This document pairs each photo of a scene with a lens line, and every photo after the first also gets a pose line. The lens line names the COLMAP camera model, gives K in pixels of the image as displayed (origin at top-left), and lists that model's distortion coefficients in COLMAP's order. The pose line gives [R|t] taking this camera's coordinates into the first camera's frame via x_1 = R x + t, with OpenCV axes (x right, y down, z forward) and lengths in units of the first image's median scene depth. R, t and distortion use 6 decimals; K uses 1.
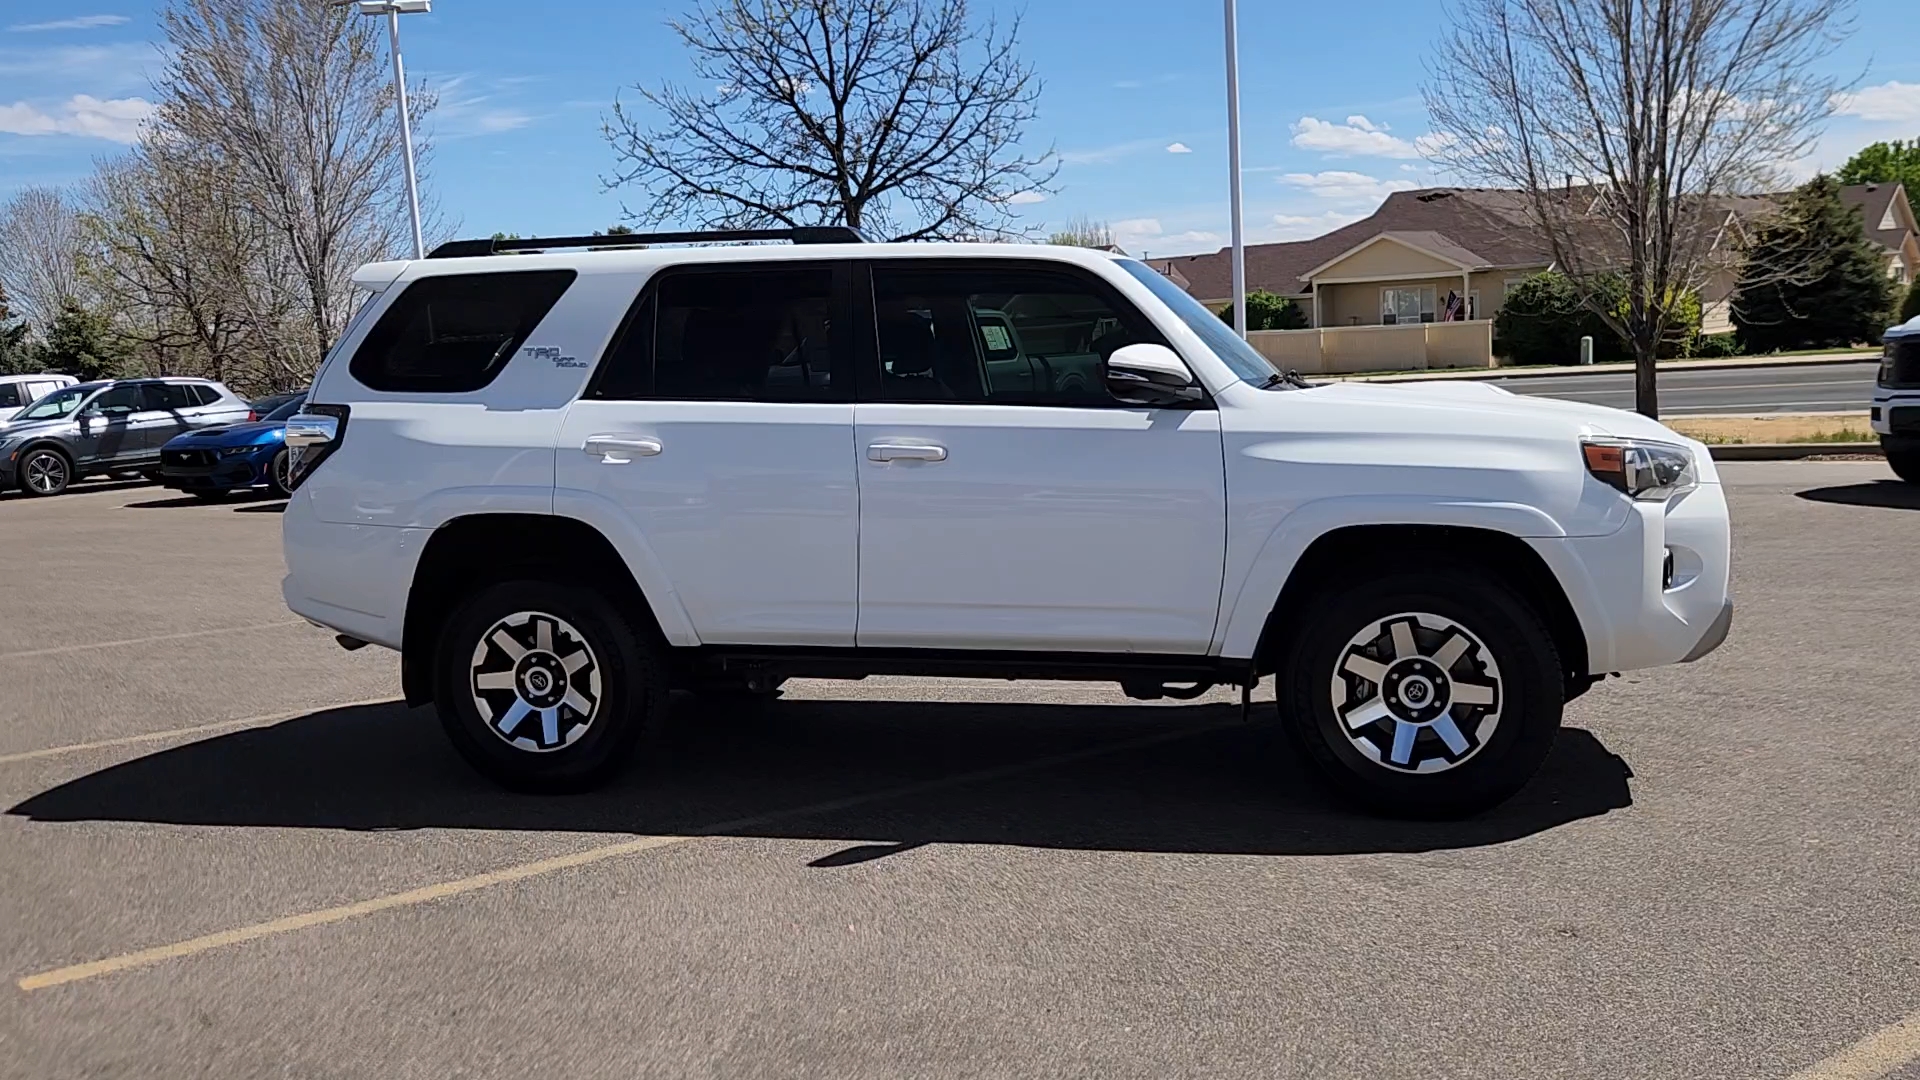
lens RADIAL K [[1625.8, 0, 943.2], [0, 1625.8, 541.6], [0, 0, 1]] dist [0.033103, -0.026104]
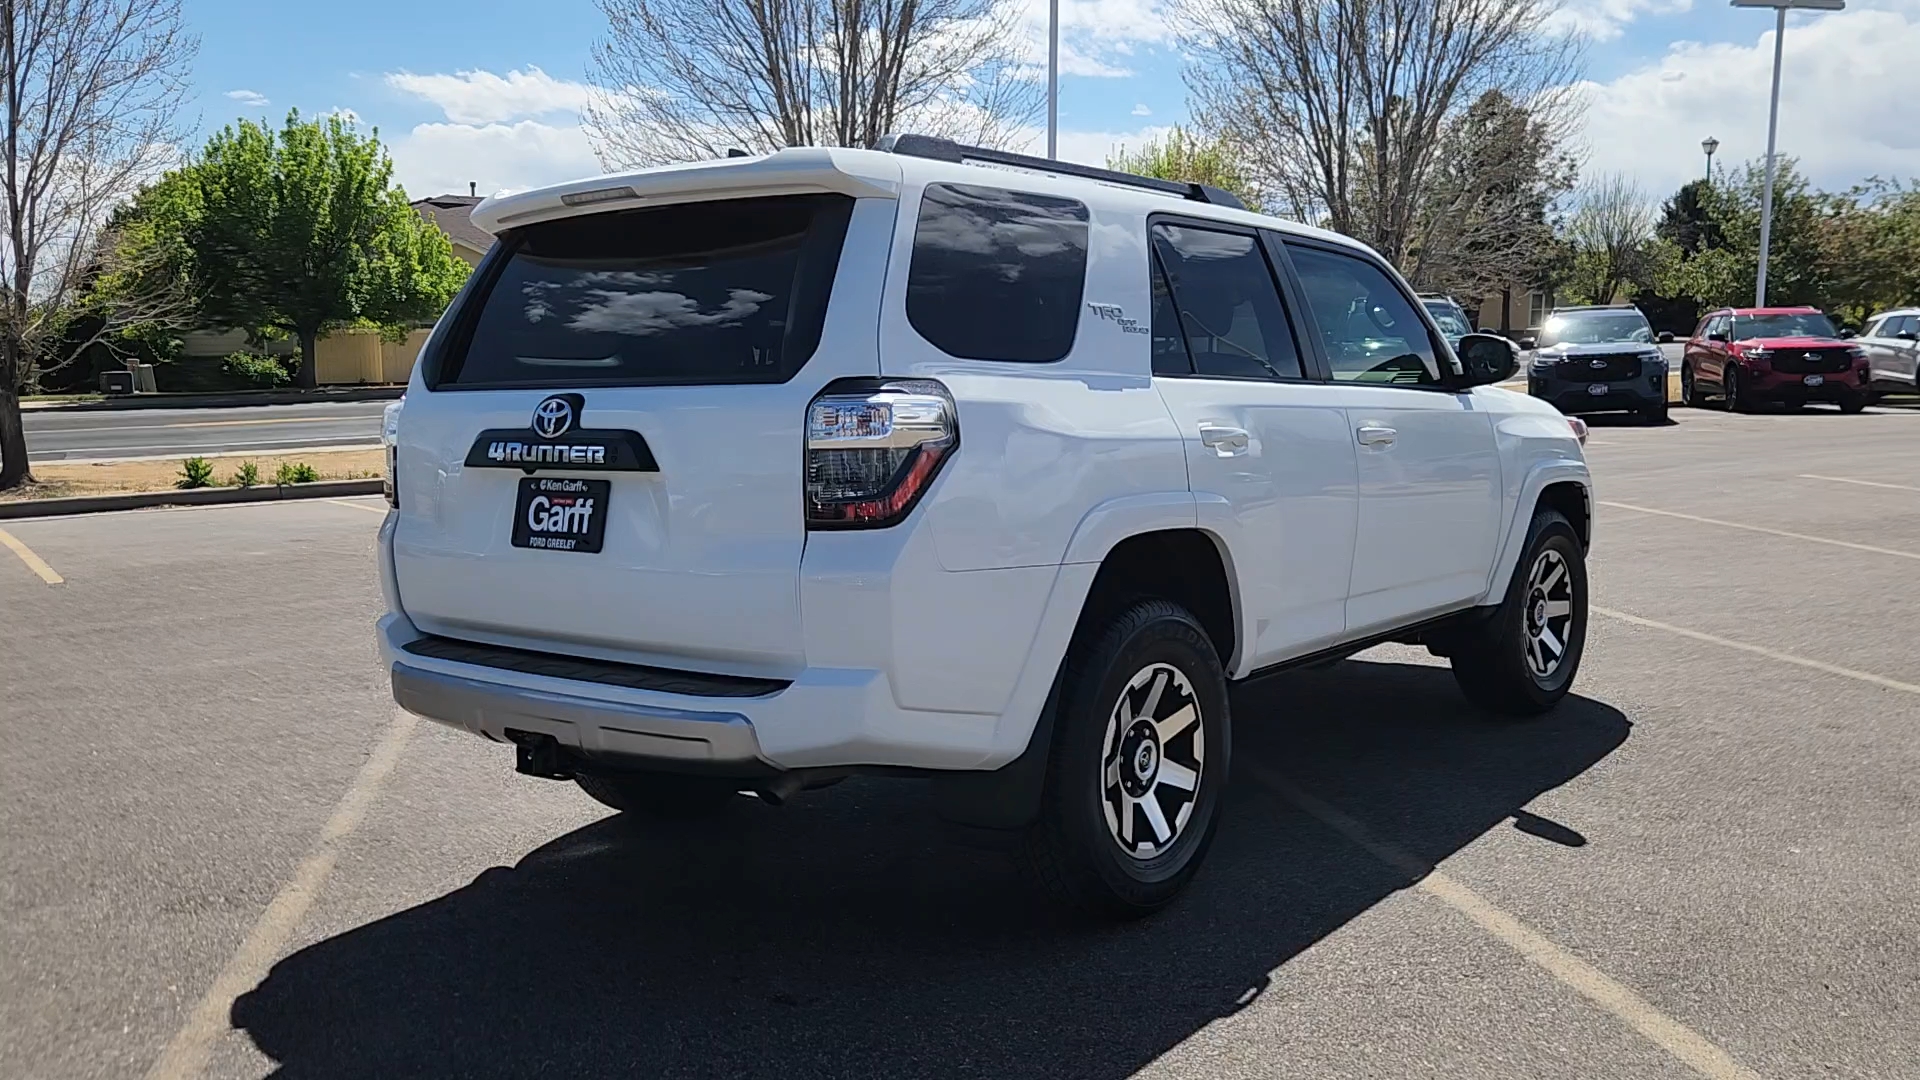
lens RADIAL K [[1625.8, 0, 945.6], [0, 1625.8, 539.6], [0, 0, 1]] dist [0.033103, -0.026104]
pose [[0.418939, -0.066322, 0.905589, -0.953514], [0.098640, 0.994751, 0.027220, -0.041971], [-0.902641, 0.077924, 0.423282, 0.774264]]
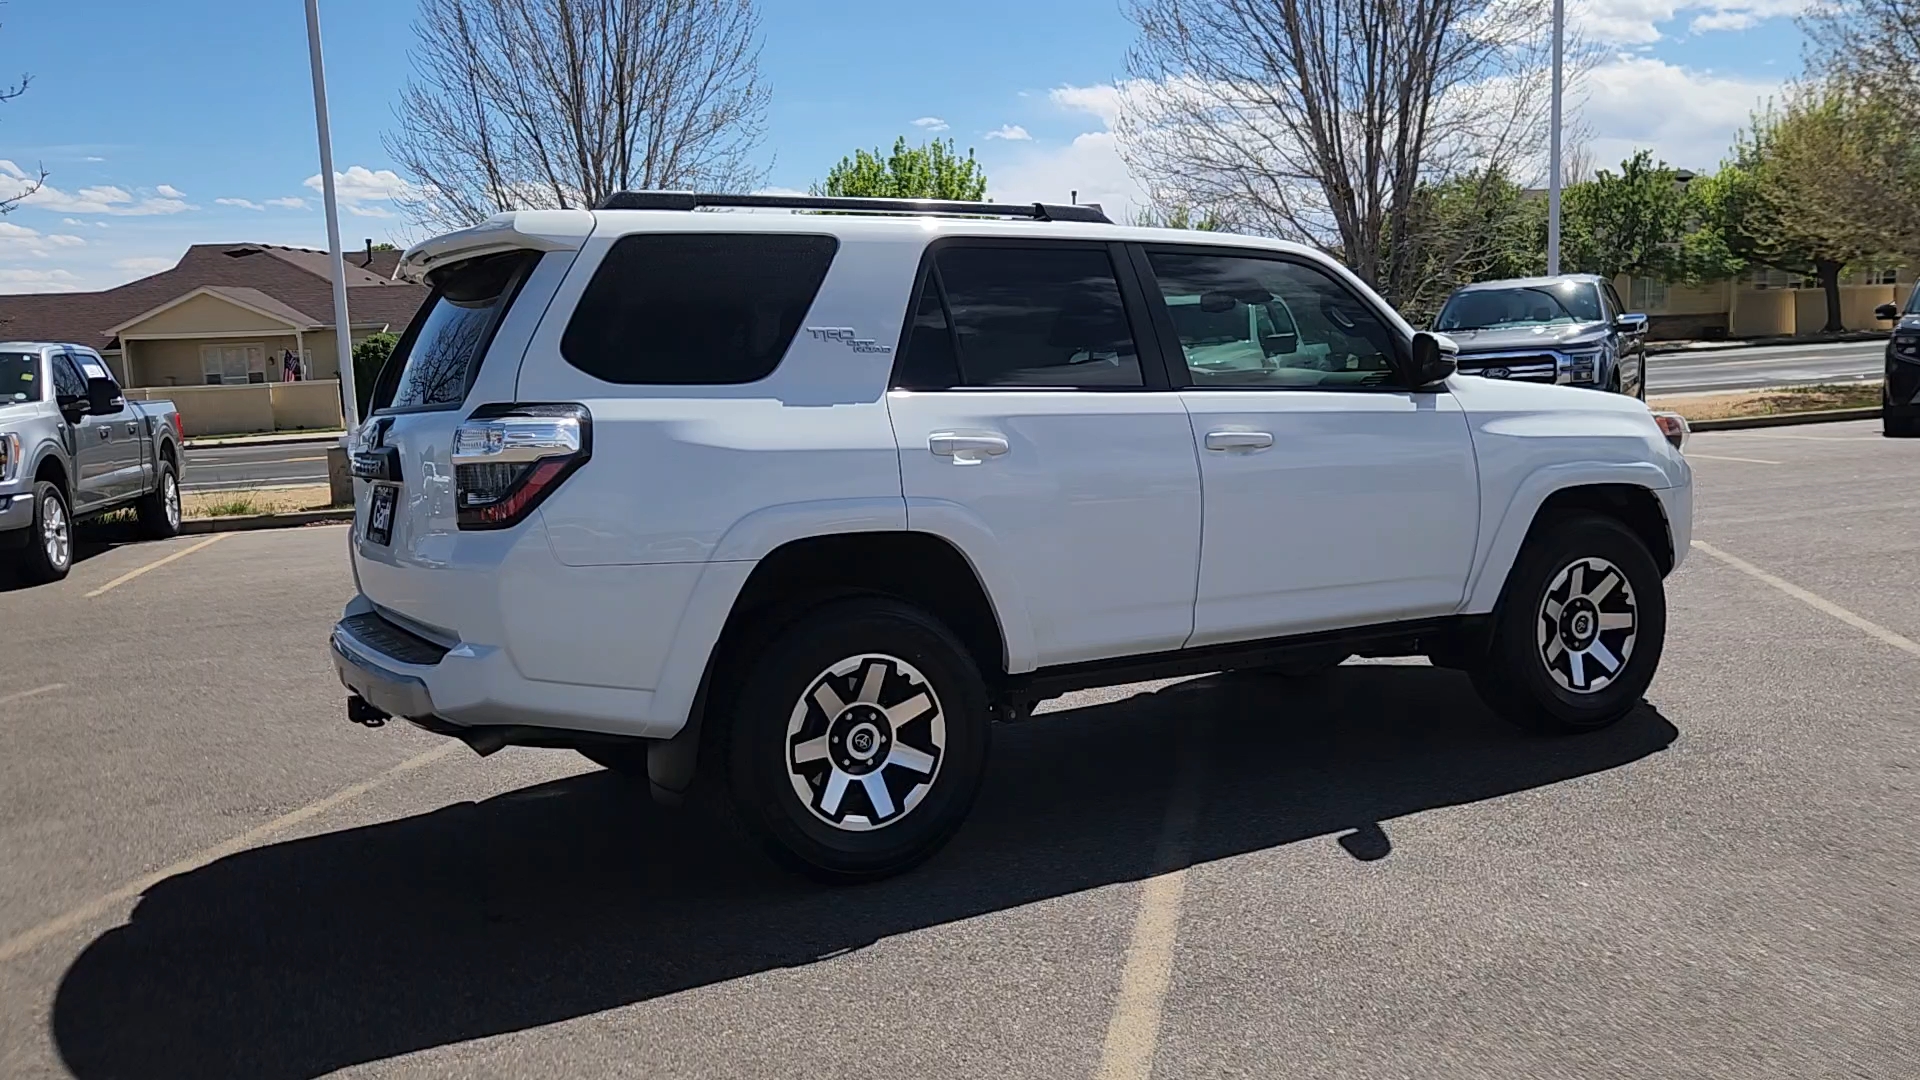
lens RADIAL K [[1625.8, 0, 950.2], [0, 1625.8, 543.8], [0, 0, 1]] dist [0.033103, -0.026104]
pose [[0.729459, -0.063957, 0.681028, -0.767720], [0.090644, 0.995877, -0.003565, -0.004710], [-0.677992, 0.064332, 0.732249, 0.381650]]
